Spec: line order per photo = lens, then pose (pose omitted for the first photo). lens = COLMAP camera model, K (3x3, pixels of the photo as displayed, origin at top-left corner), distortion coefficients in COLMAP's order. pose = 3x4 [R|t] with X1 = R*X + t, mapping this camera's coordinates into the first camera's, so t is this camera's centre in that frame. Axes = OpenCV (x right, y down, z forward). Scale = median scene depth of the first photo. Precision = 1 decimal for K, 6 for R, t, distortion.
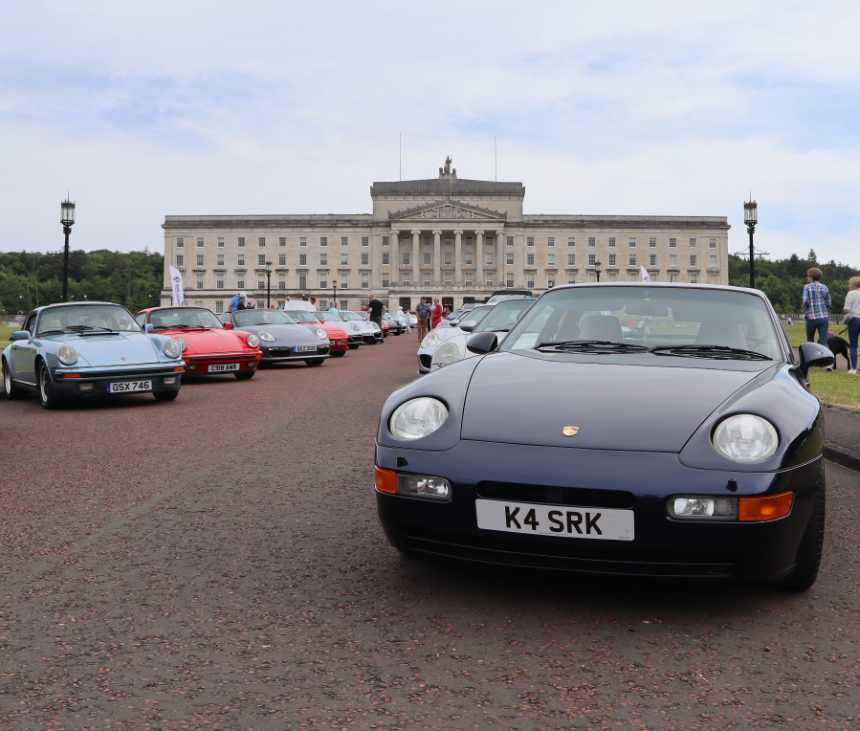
lens RADIAL K [[1000.5, 0, 500.9], [0, 1000.5, 380.7], [0, 0, 1]] dist [-0.149576, 0.134174]
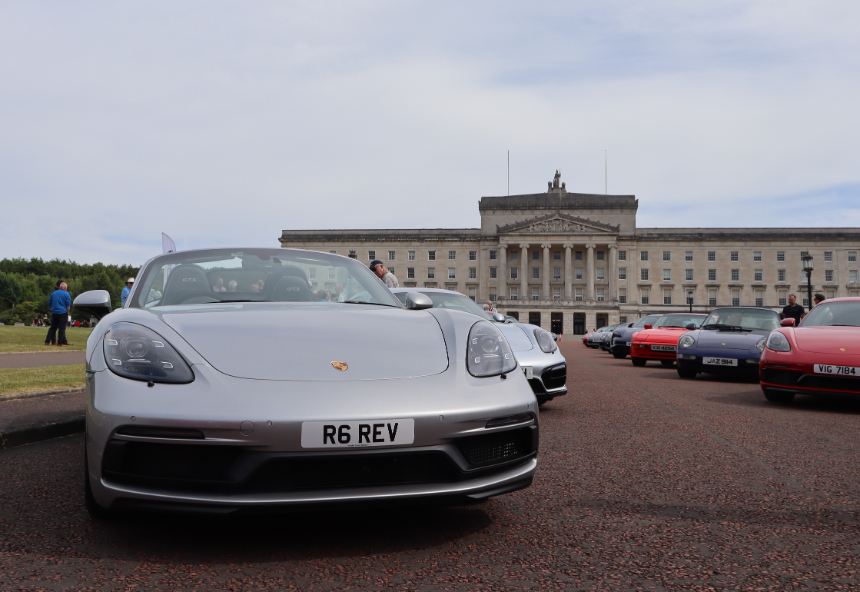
lens RADIAL K [[857.0, 0, 330.7], [0, 857.0, 265.1], [0, 0, 1]] dist [-0.112052, 0.088530]
pose [[0.956213, 0.001091, -0.292671, -0.021163], [-0.042450, 0.989935, -0.135003, -0.007897], [0.289578, 0.141515, 0.946635, 0.143668]]
